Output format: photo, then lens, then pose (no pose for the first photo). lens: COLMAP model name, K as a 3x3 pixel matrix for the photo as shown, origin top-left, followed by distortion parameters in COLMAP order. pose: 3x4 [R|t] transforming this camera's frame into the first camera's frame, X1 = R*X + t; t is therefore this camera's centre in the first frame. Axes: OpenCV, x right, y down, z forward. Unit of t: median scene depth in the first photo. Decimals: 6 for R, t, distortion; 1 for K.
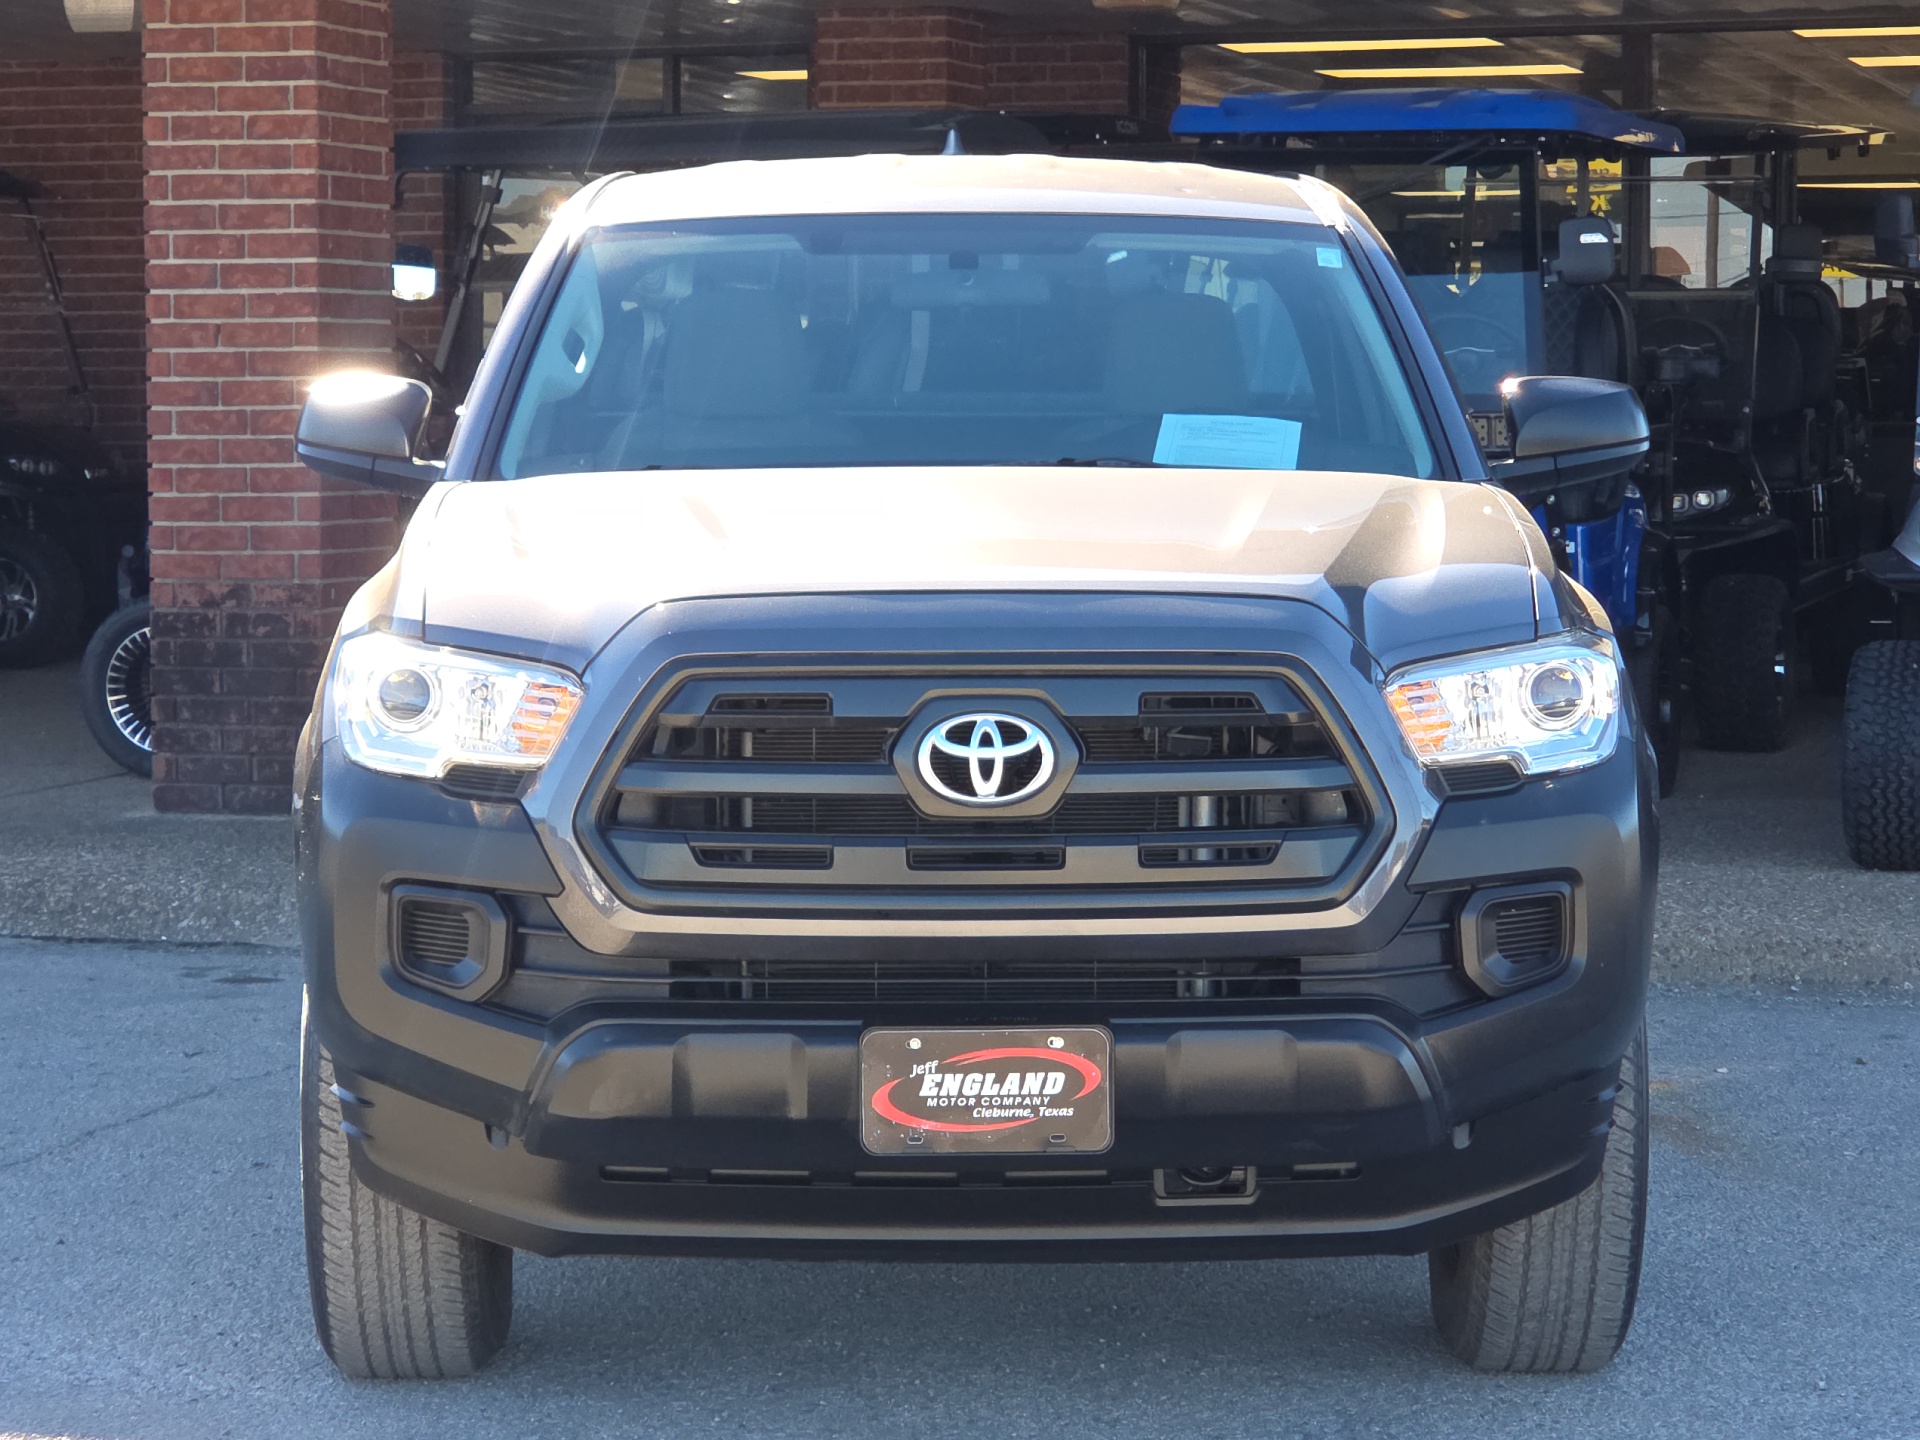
lens RADIAL K [[4958.8, 0, 1060.7], [0, 4958.8, 827.3], [0, 0, 1]] dist [-0.181933, 0.000000]
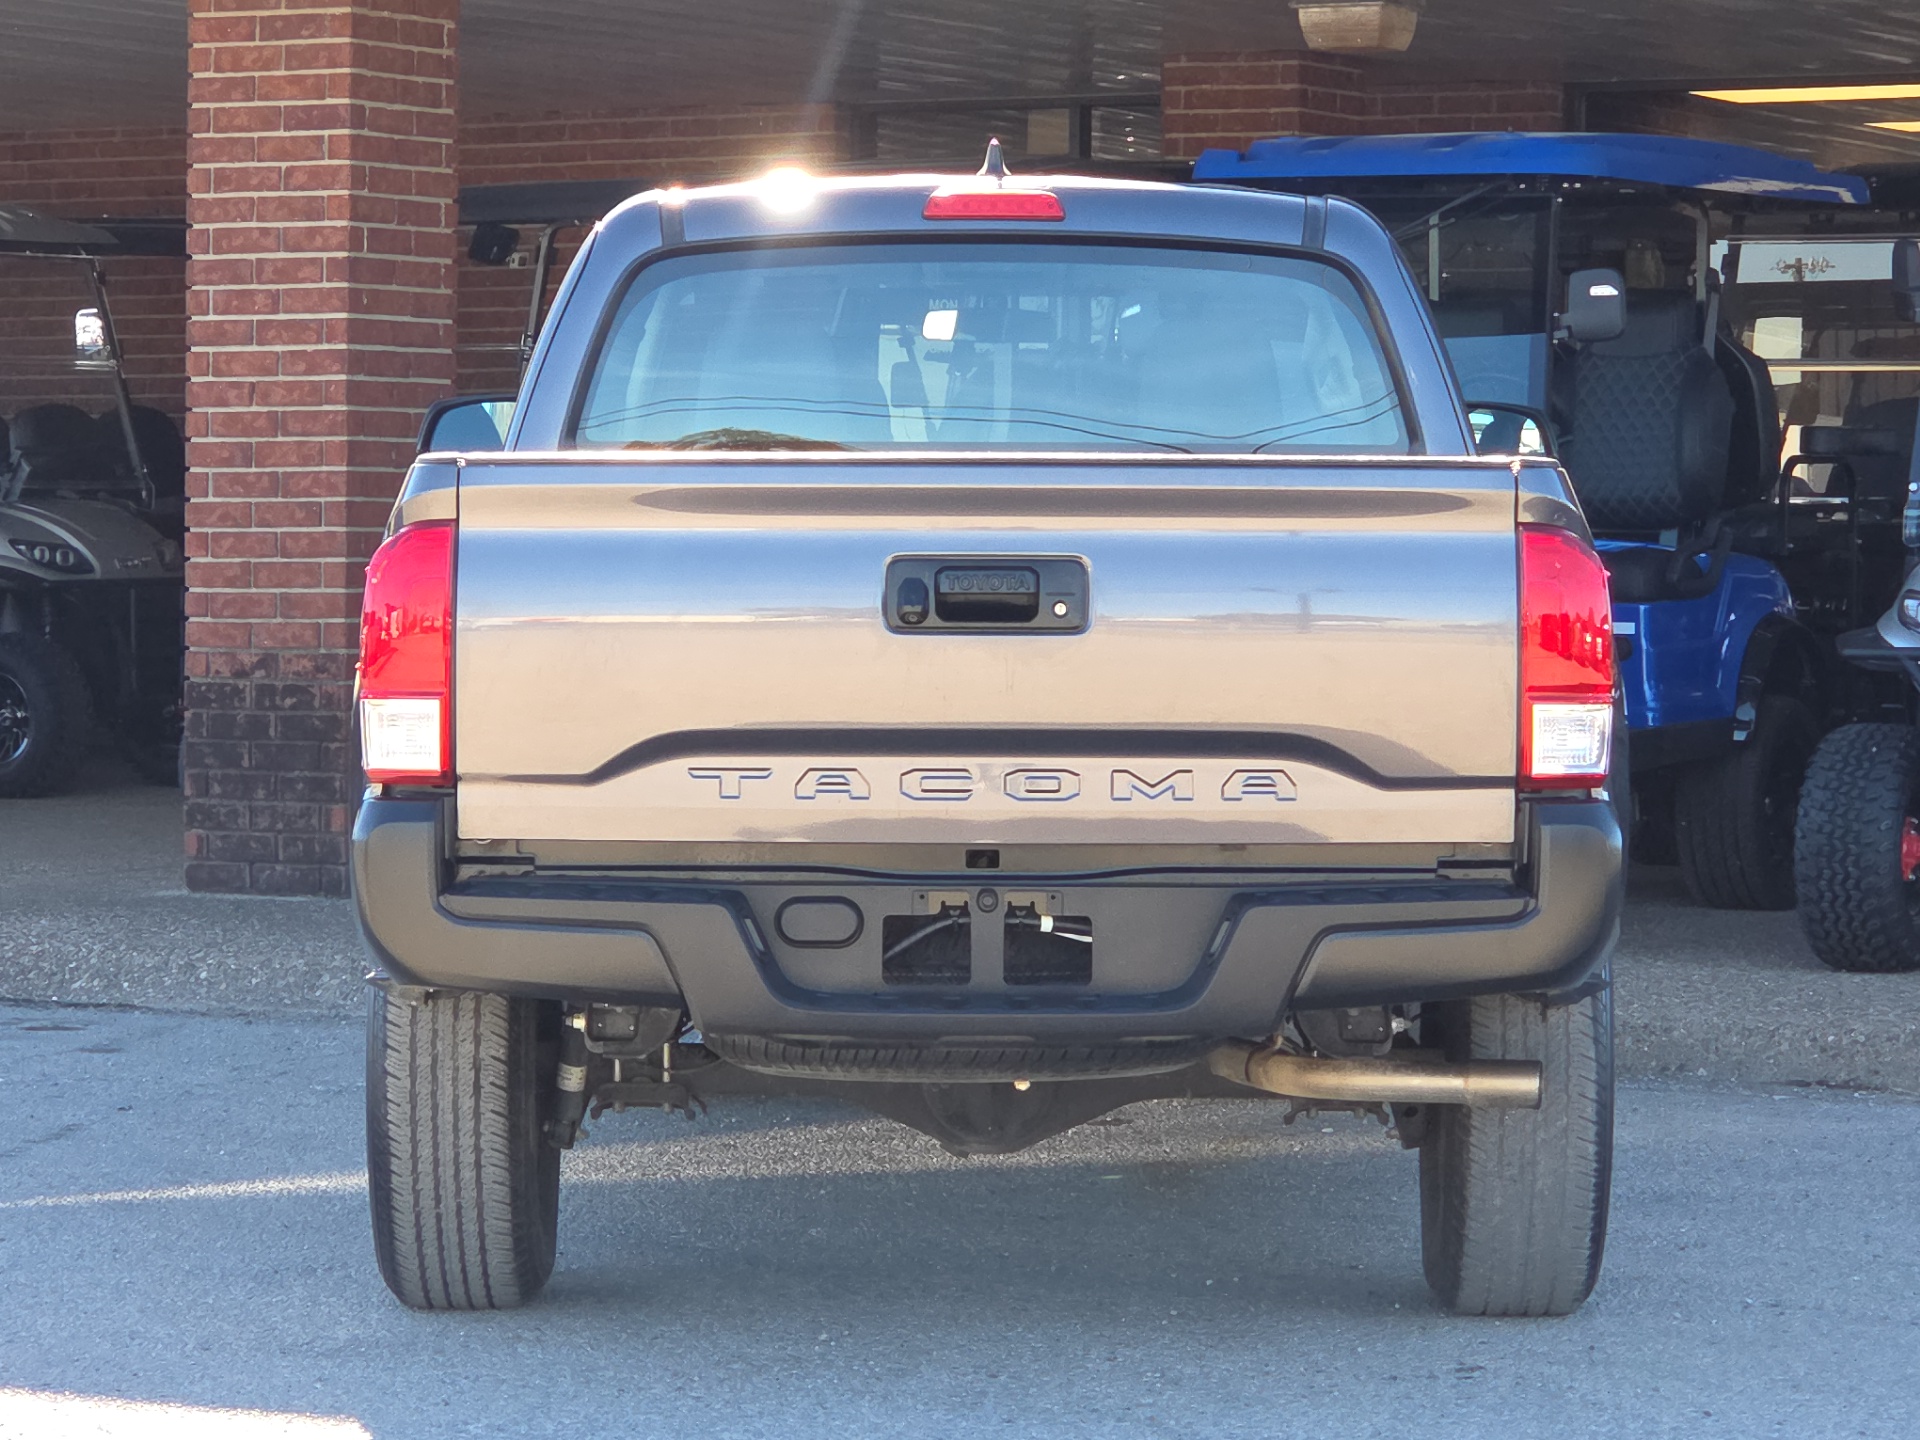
lens RADIAL K [[6097.1, 0, 955.8], [0, 6097.1, 719.6], [0, 0, 1]] dist [-0.395288, 0.000000]
pose [[0.979460, 0.013488, -0.201189, 0.234538], [-0.024659, 0.998283, -0.053124, 0.026447], [0.200127, 0.056994, 0.978111, -0.144372]]
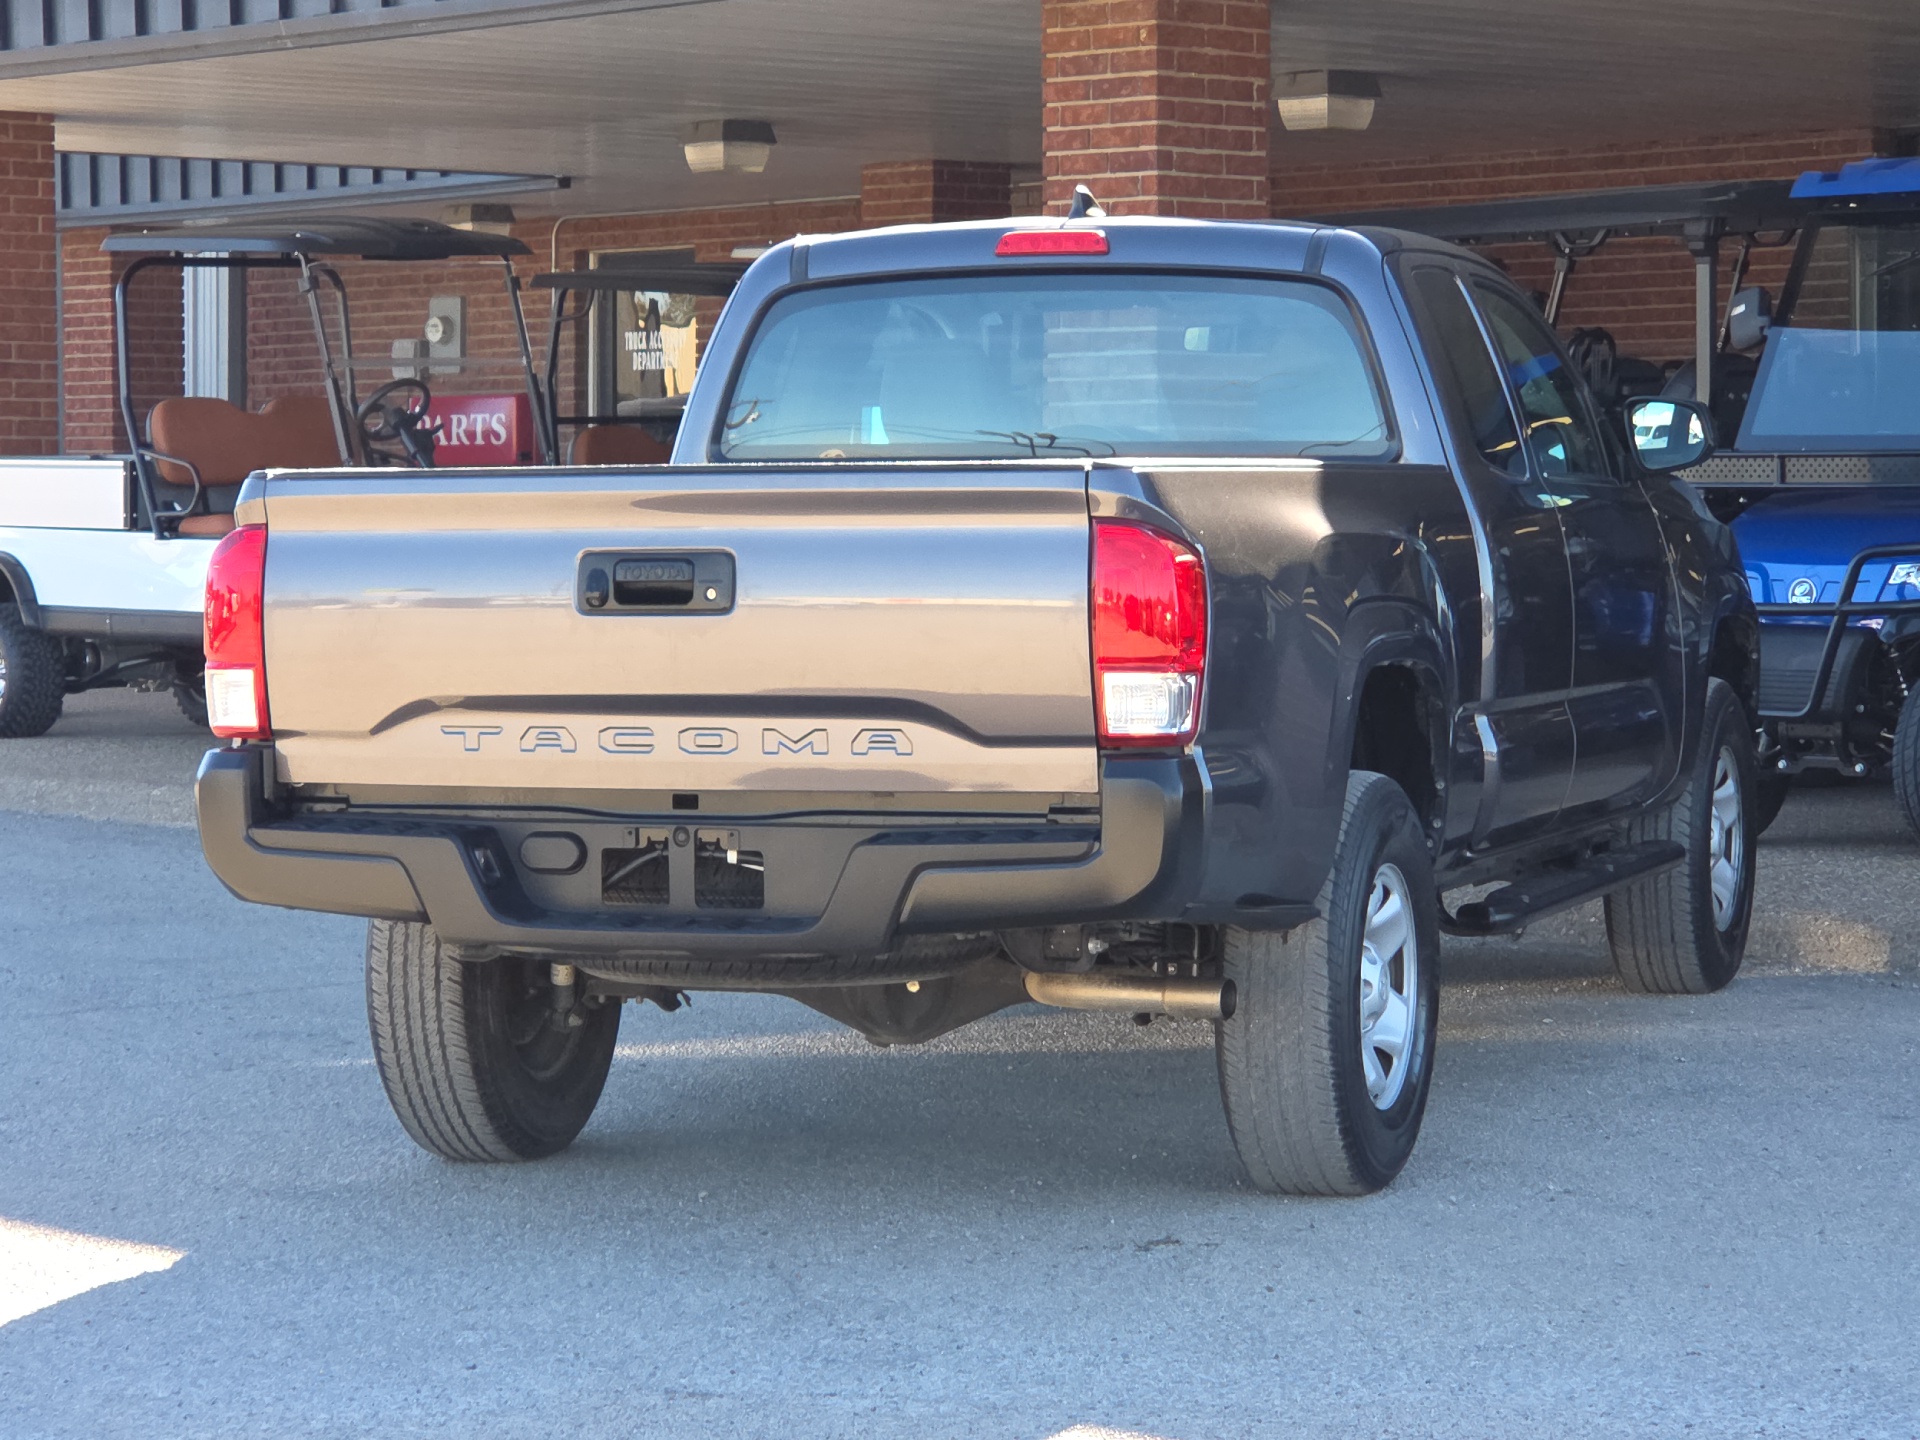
lens RADIAL K [[4944.5, 0, 965.9], [0, 4944.5, 705.7], [0, 0, 1]] dist [-0.115617, 0.000000]
pose [[0.868482, 0.018451, -0.495378, 0.455275], [-0.037426, 0.998895, -0.028409, 0.010638], [0.494306, 0.043213, 0.868213, -0.035709]]
